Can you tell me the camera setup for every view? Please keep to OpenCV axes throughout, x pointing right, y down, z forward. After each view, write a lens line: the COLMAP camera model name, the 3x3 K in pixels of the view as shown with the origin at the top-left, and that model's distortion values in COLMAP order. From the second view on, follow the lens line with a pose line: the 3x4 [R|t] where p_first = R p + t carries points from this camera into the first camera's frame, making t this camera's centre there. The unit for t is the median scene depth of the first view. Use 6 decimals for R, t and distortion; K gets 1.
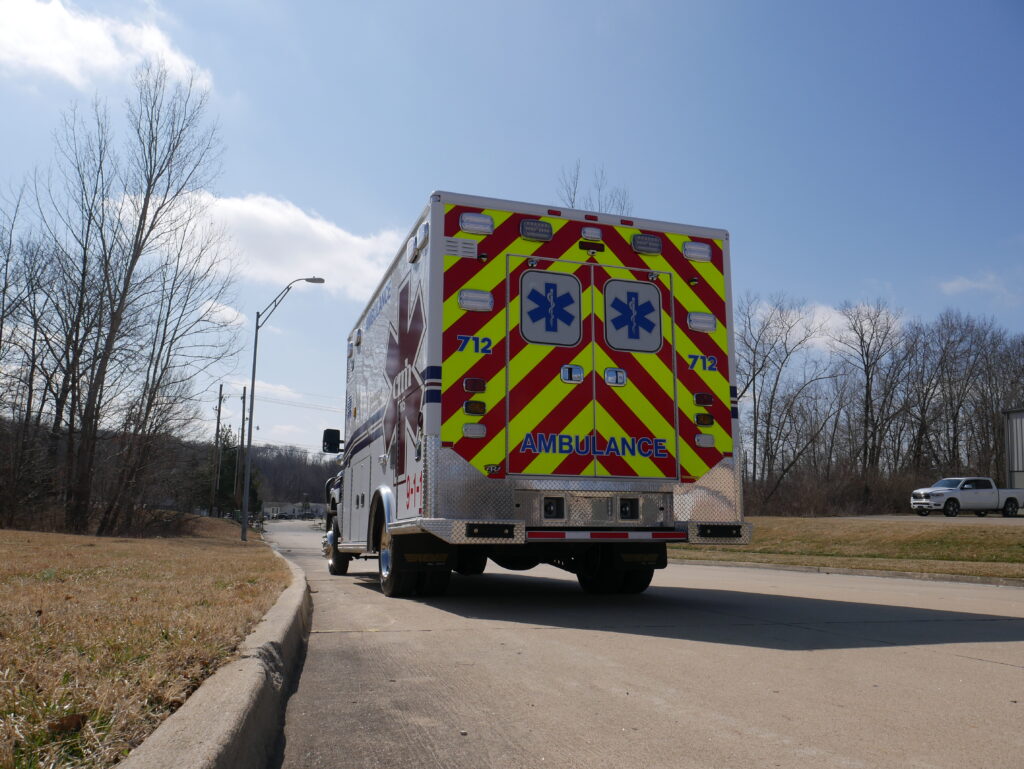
lens RADIAL K [[876.1, 0, 512.0], [0, 876.1, 384.5], [0, 0, 1]] dist [-0.019108, 0.001881]
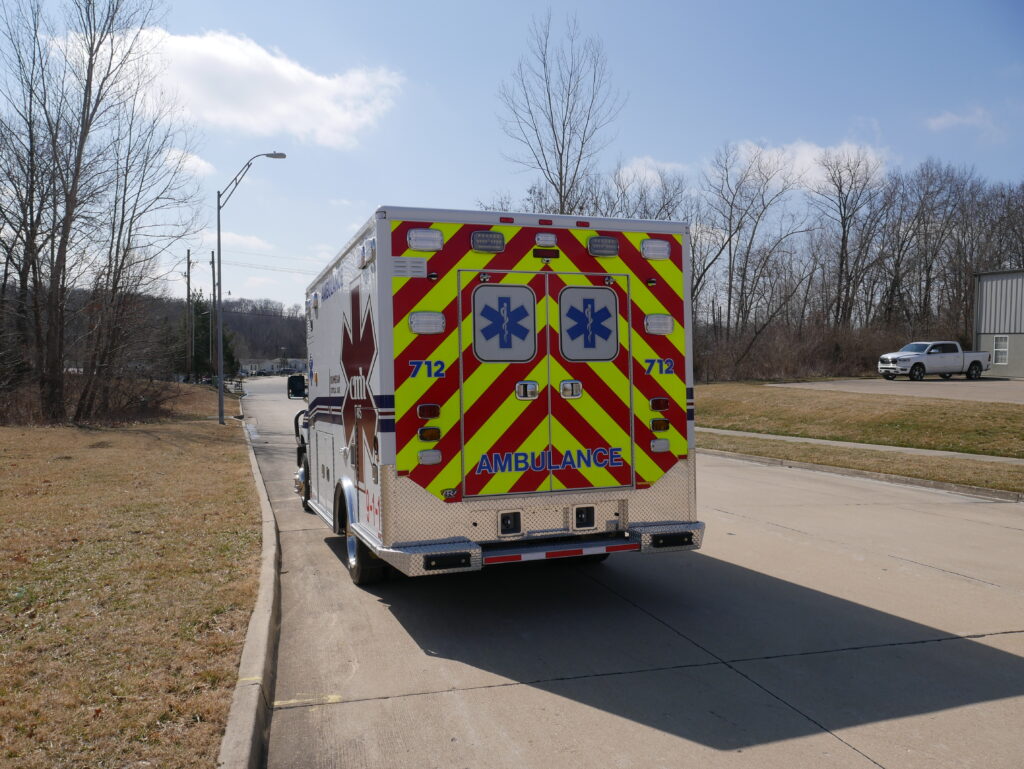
lens RADIAL K [[876.1, 0, 512.0], [0, 876.1, 384.5], [0, 0, 1]] dist [-0.019108, 0.001881]
pose [[0.999479, -0.023086, 0.022538, 0.027513], [0.018520, 0.982540, 0.185128, -0.191249], [-0.026418, -0.184614, 0.982456, 0.023346]]
